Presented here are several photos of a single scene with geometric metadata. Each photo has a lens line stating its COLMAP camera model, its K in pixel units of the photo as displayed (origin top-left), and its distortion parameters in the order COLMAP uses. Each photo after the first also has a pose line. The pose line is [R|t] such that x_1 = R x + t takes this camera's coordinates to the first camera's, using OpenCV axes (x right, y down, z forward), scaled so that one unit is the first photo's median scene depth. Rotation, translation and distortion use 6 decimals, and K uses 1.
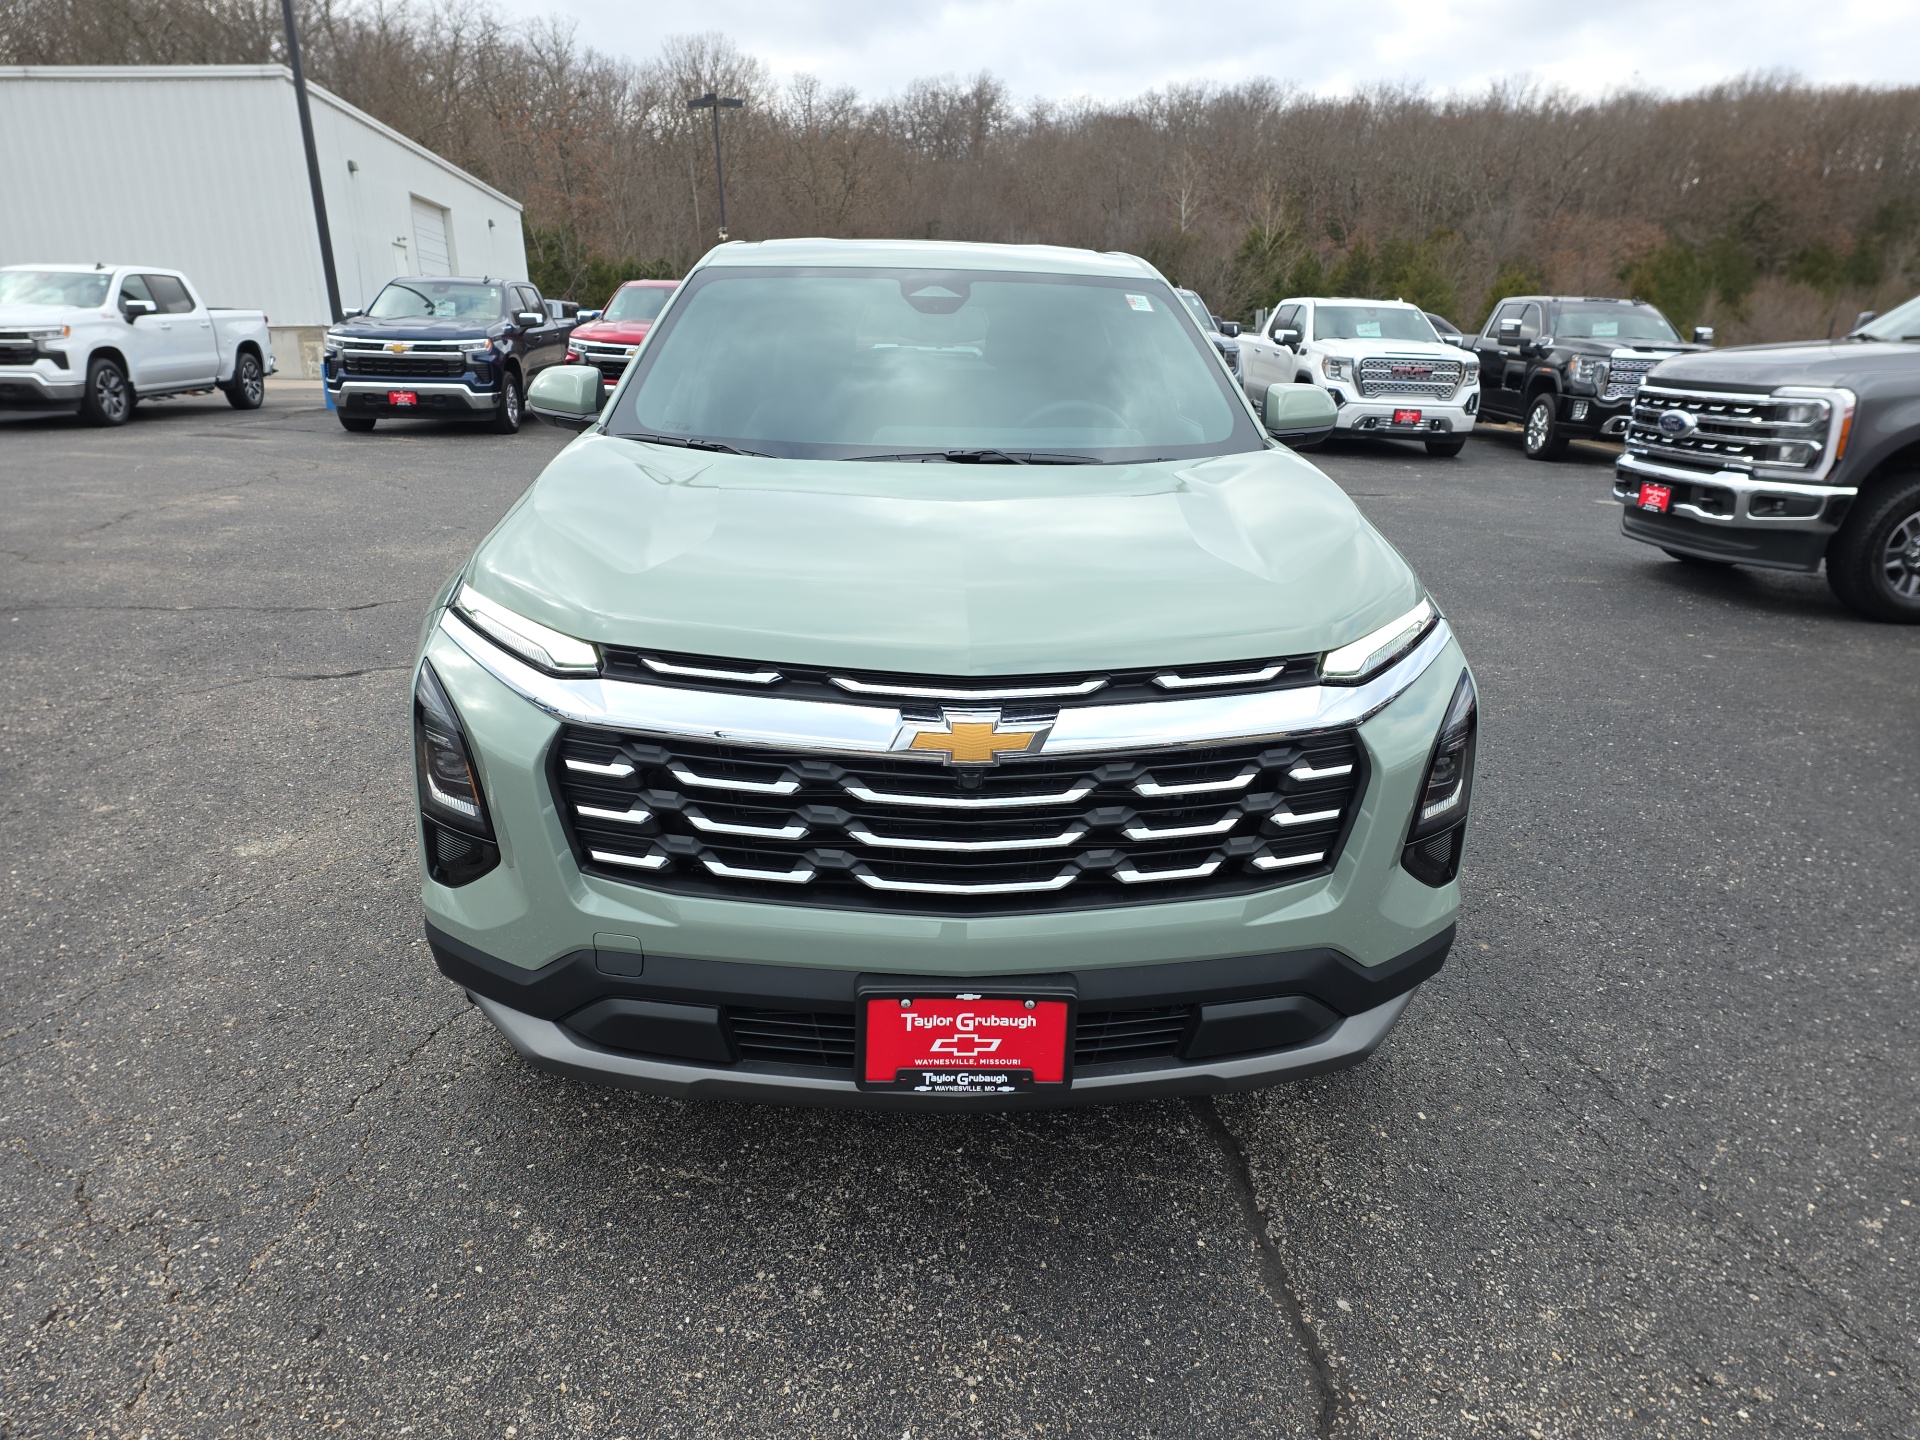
lens RADIAL K [[1268.6, 0, 958.2], [0, 1268.6, 694.4], [0, 0, 1]] dist [0.047730, -0.030925]
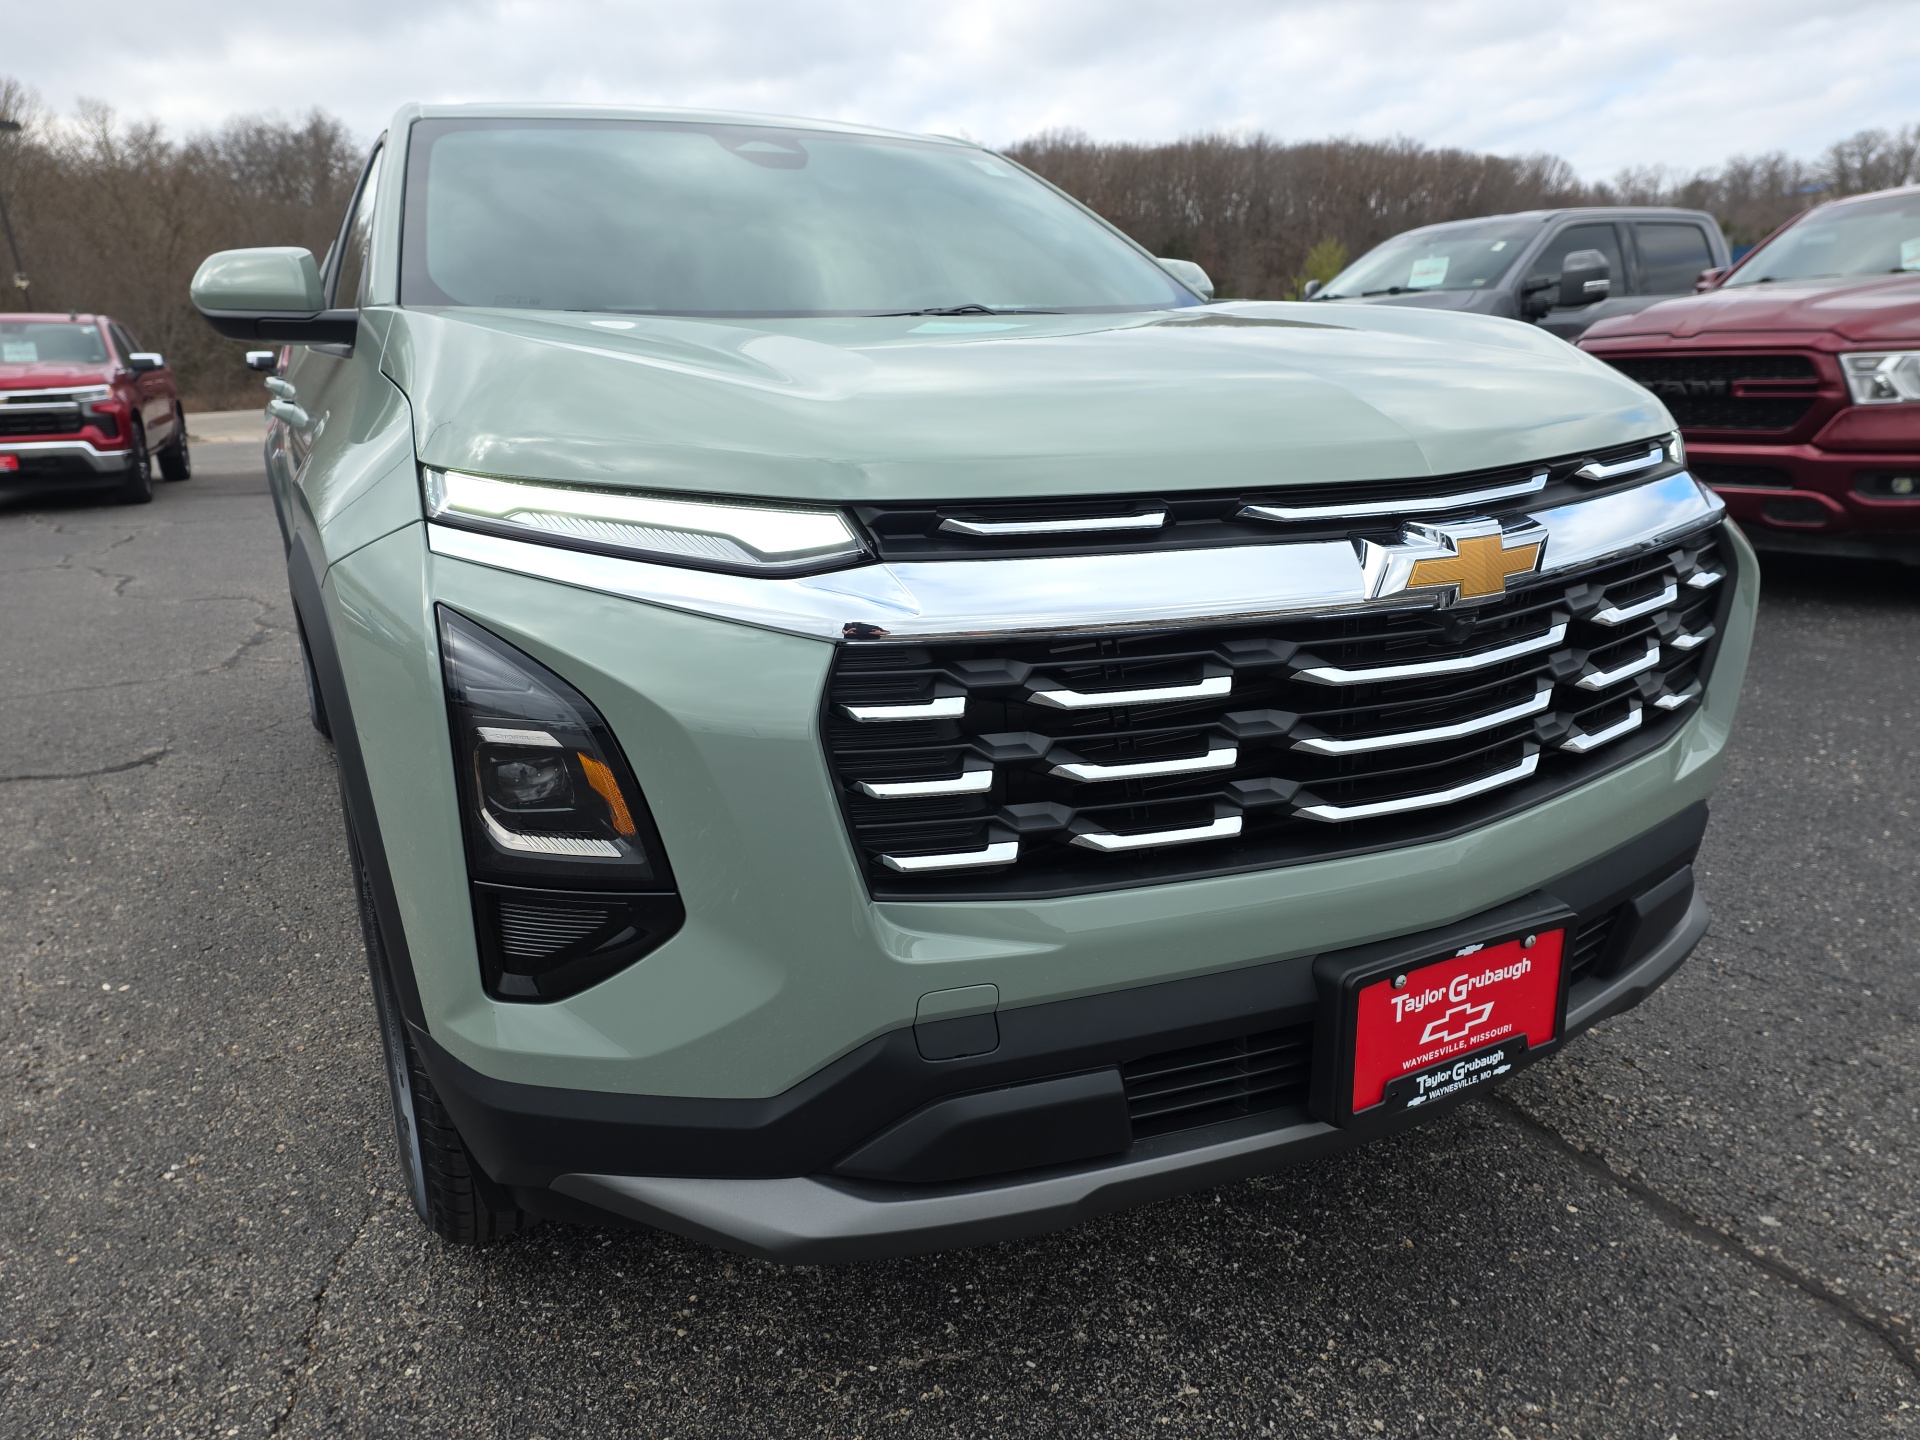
lens RADIAL K [[1268.6, 0, 955.3], [0, 1268.6, 706.6], [0, 0, 1]] dist [0.047730, -0.030925]
pose [[0.903280, -0.160954, 0.397716, -0.408276], [0.169961, 0.985368, 0.012766, 0.043032], [-0.393951, 0.056065, 0.917420, 0.383068]]
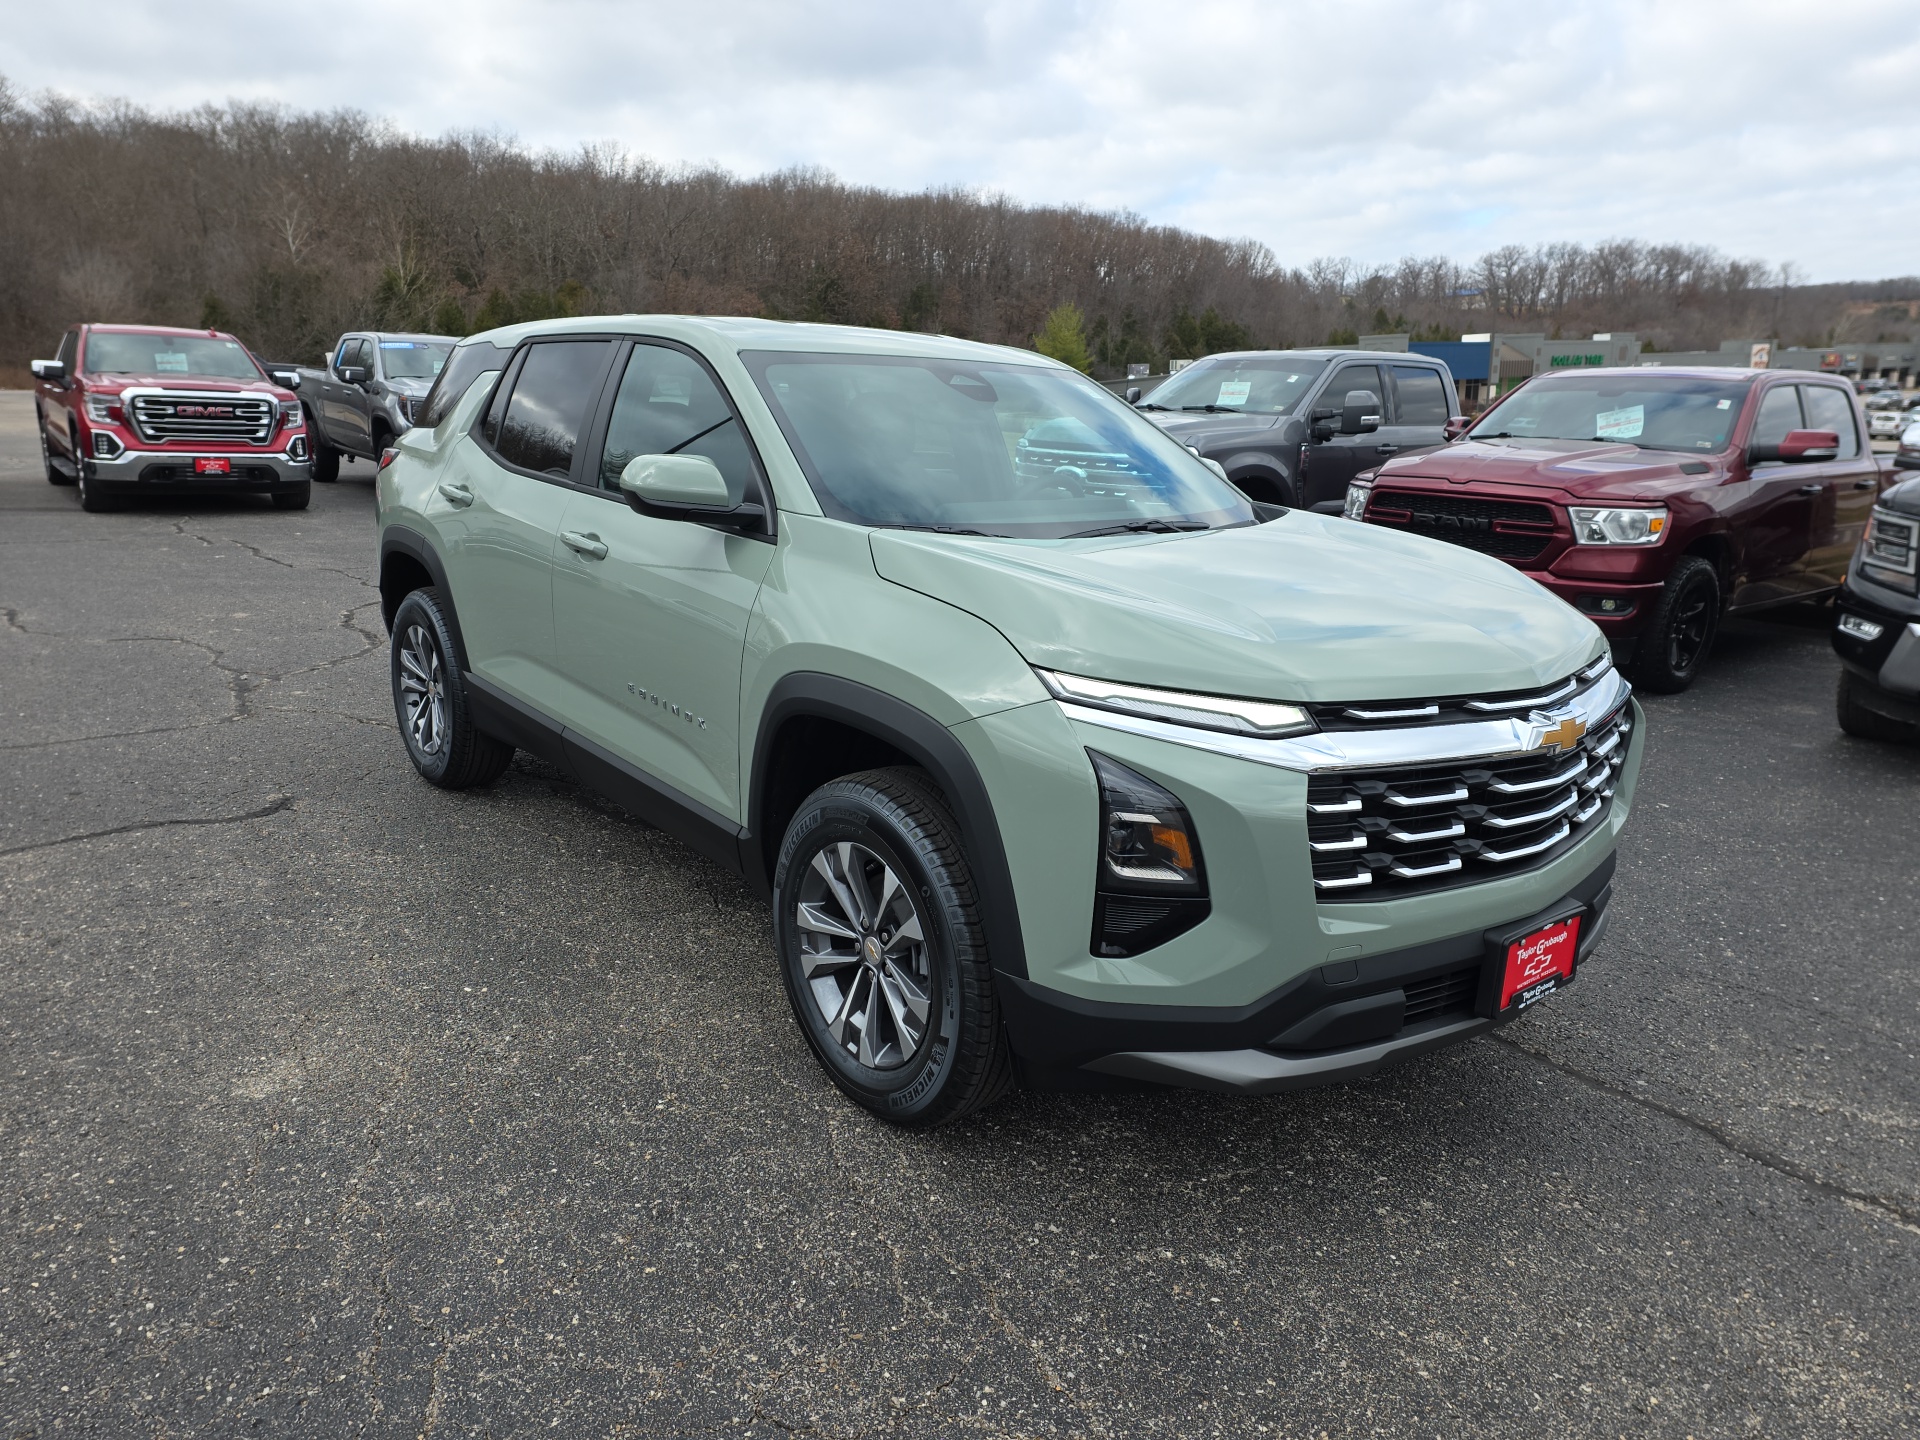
lens RADIAL K [[1268.6, 0, 961.7], [0, 1268.6, 710.5], [0, 0, 1]] dist [0.047730, -0.030925]
pose [[0.801639, -0.135252, 0.582307, -1.020729], [0.148851, 0.988551, 0.024692, -0.091836], [-0.578980, 0.066884, 0.812594, 0.200709]]
